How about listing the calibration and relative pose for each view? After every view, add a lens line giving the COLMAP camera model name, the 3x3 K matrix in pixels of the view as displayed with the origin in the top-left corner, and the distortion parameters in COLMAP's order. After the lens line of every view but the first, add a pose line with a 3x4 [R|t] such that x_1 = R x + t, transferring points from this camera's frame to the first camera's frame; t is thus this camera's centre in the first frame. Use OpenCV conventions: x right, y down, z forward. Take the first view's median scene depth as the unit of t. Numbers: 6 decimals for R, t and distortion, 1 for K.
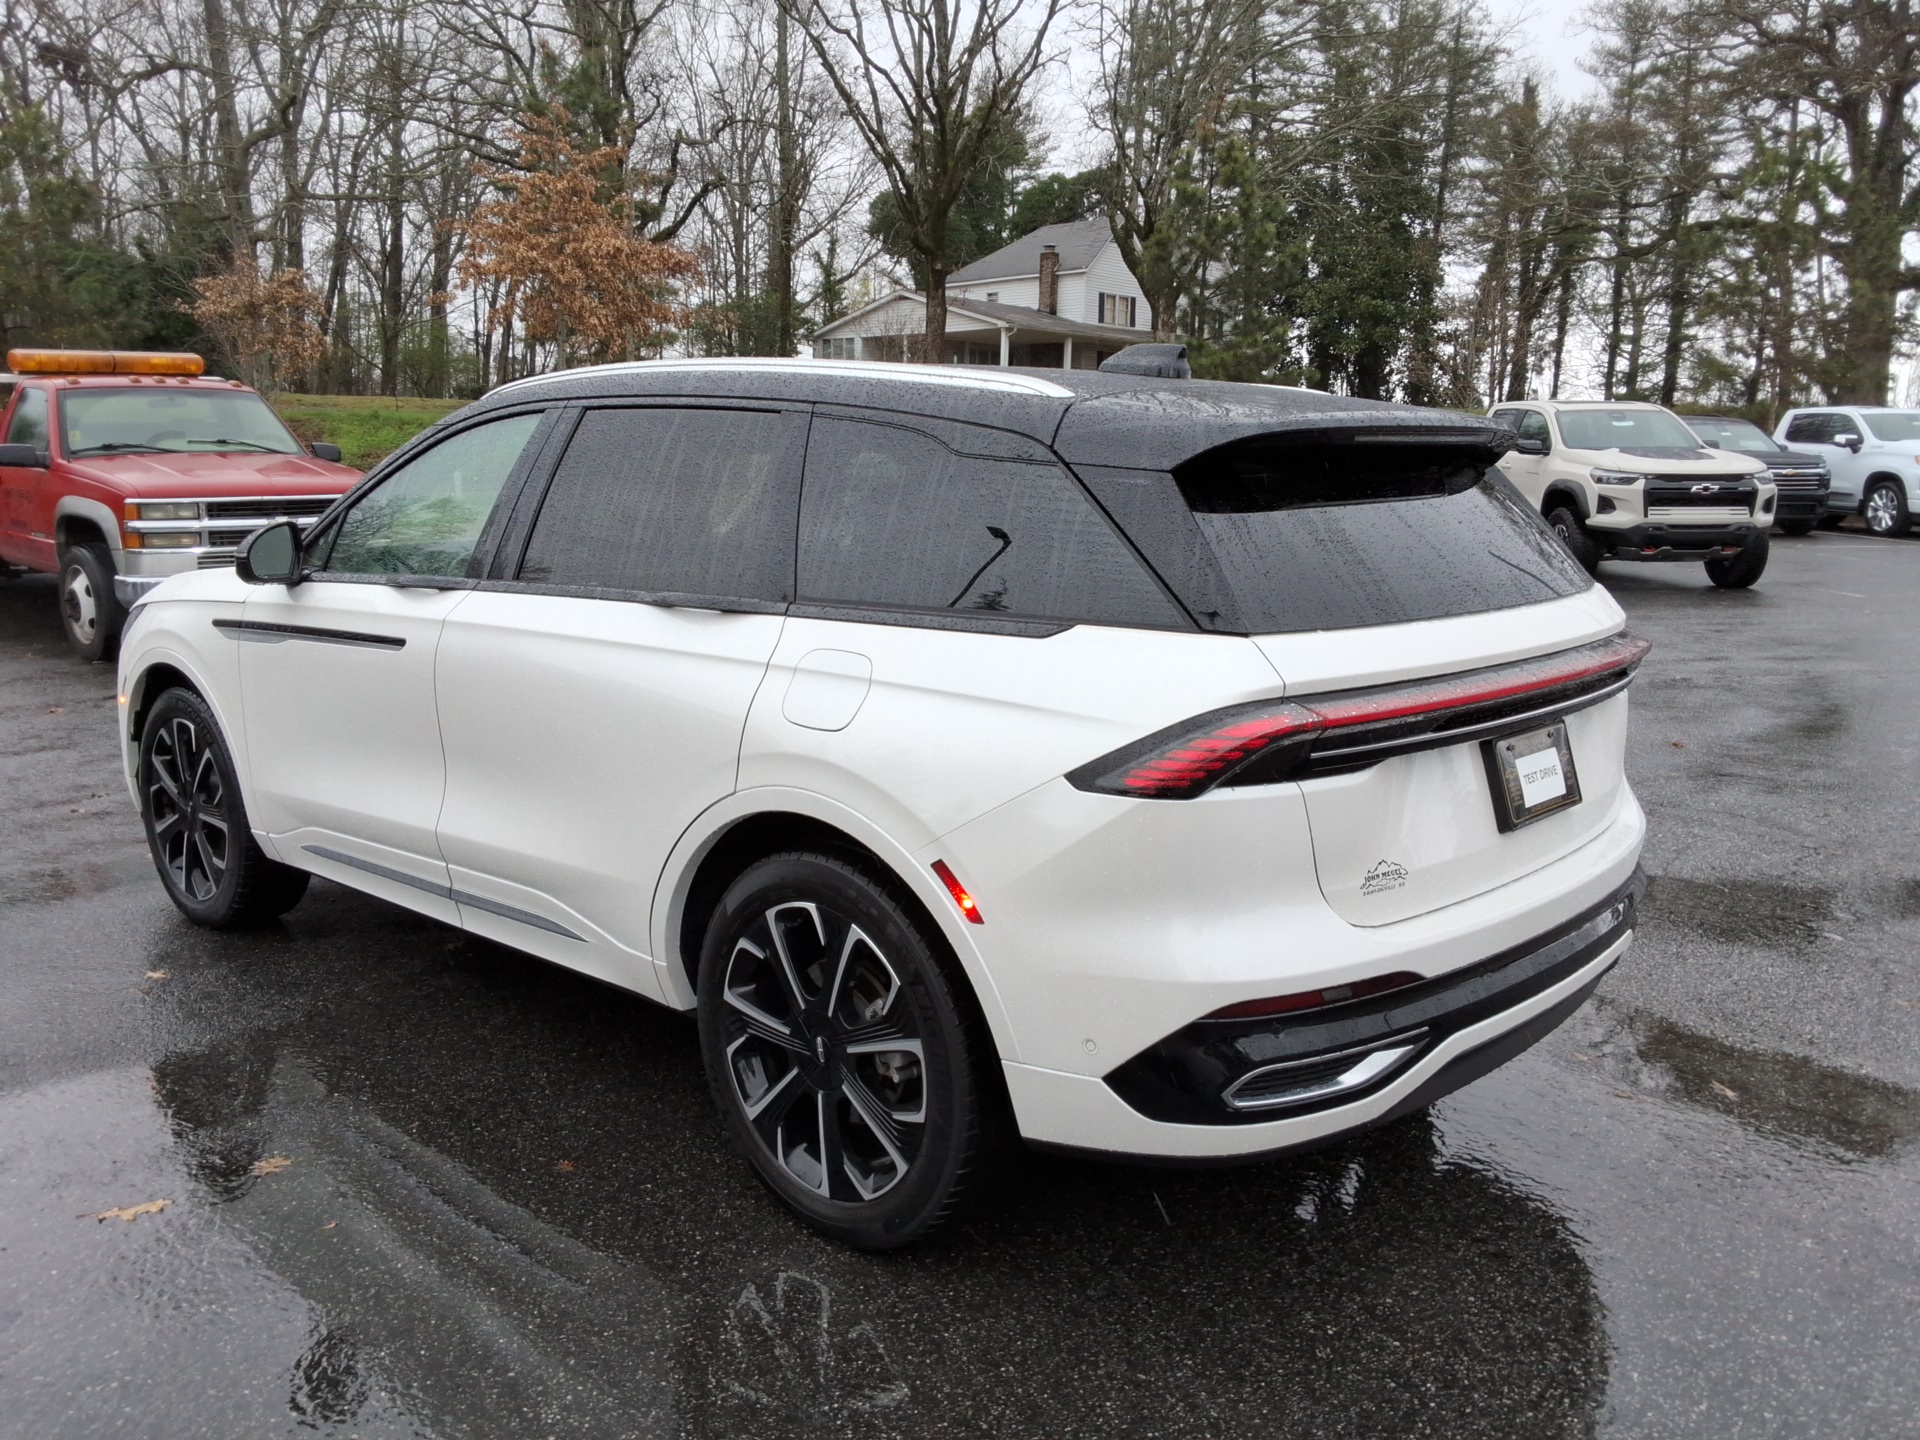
lens RADIAL K [[1546.2, 0, 963.8], [0, 1546.2, 717.3], [0, 0, 1]] dist [0.096935, -0.131500]
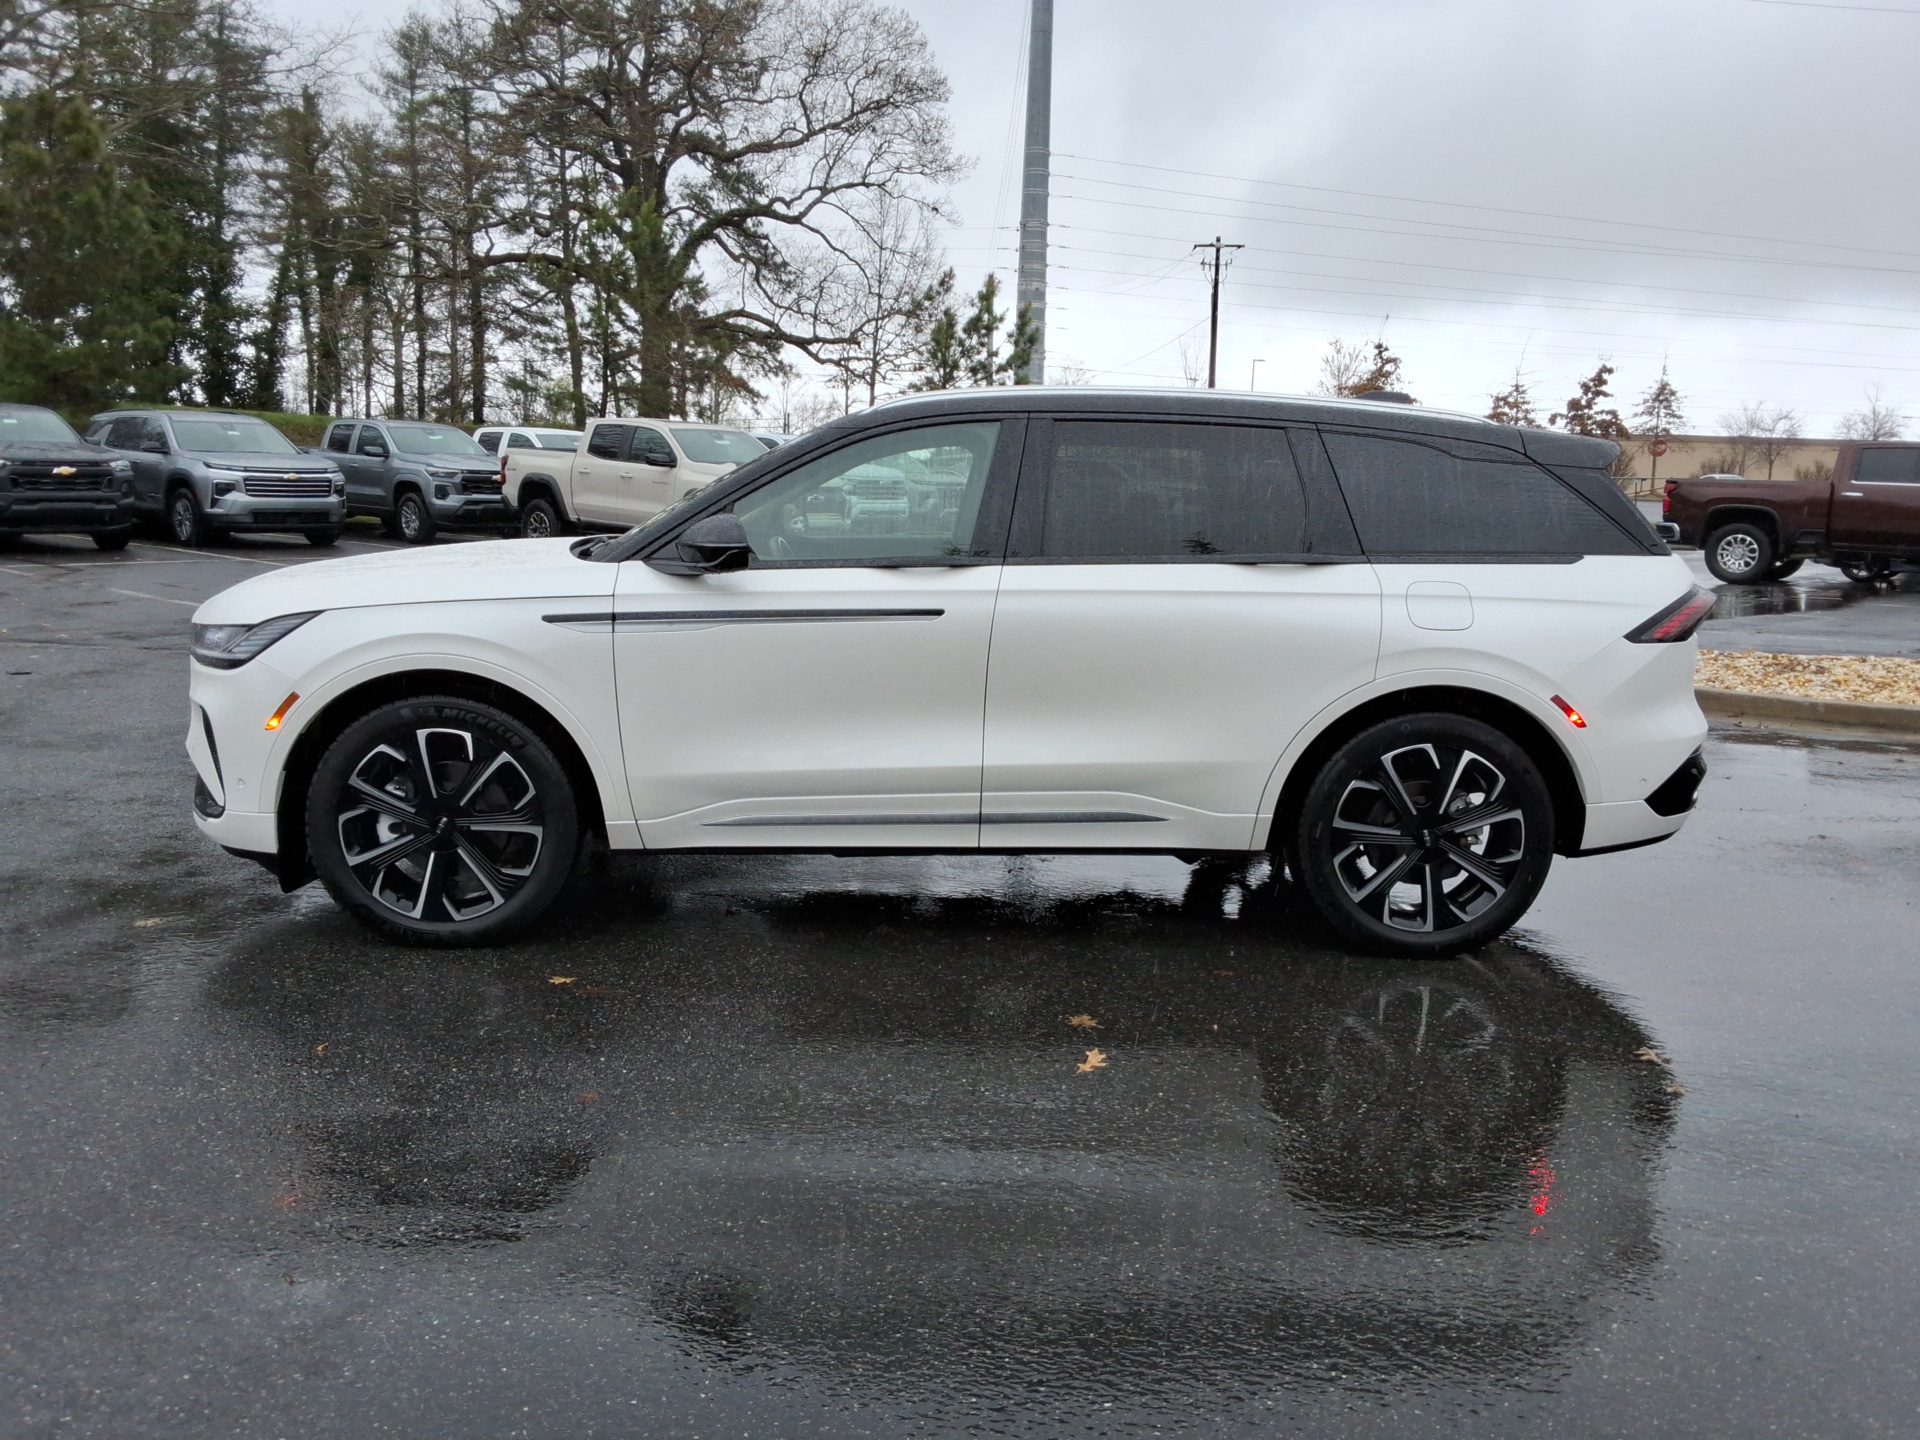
lens RADIAL K [[1546.2, 0, 969.4], [0, 1546.2, 727.0], [0, 0, 1]] dist [0.096935, -0.131500]
pose [[0.716488, -0.101931, 0.690113, -1.165899], [0.102215, 0.993930, 0.040684, -0.006856], [-0.690071, 0.041391, 0.722558, 0.139764]]
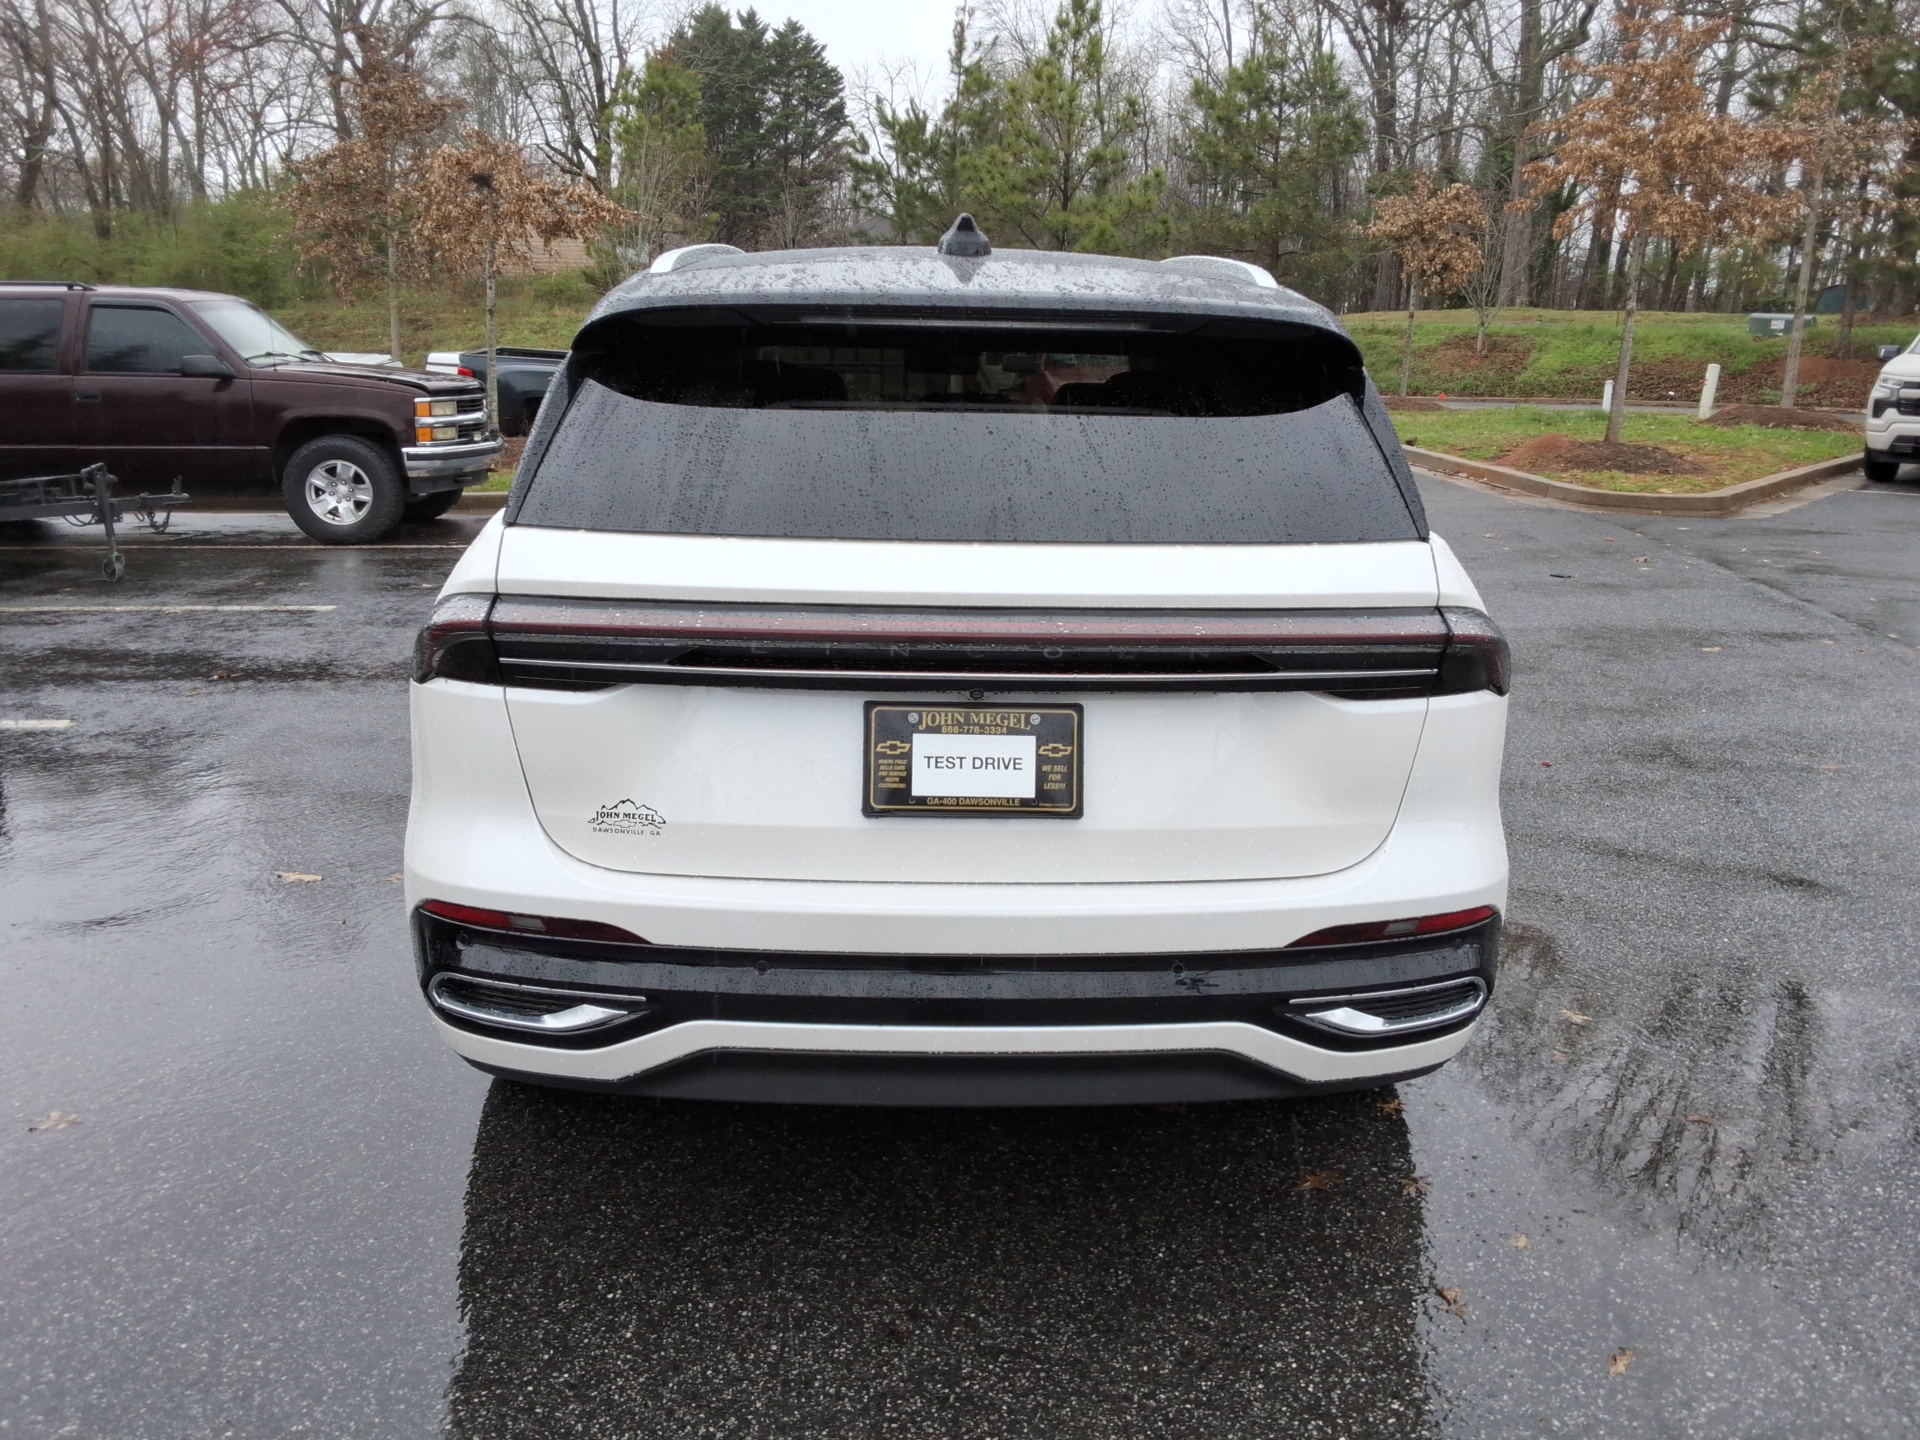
lens RADIAL K [[1546.2, 0, 954.3], [0, 1546.2, 716.5], [0, 0, 1]] dist [0.096935, -0.131500]
pose [[0.714210, 0.177834, -0.676963, 0.674618], [-0.143762, 0.983835, 0.106775, -0.051061], [0.685008, 0.021062, 0.728231, 0.330759]]
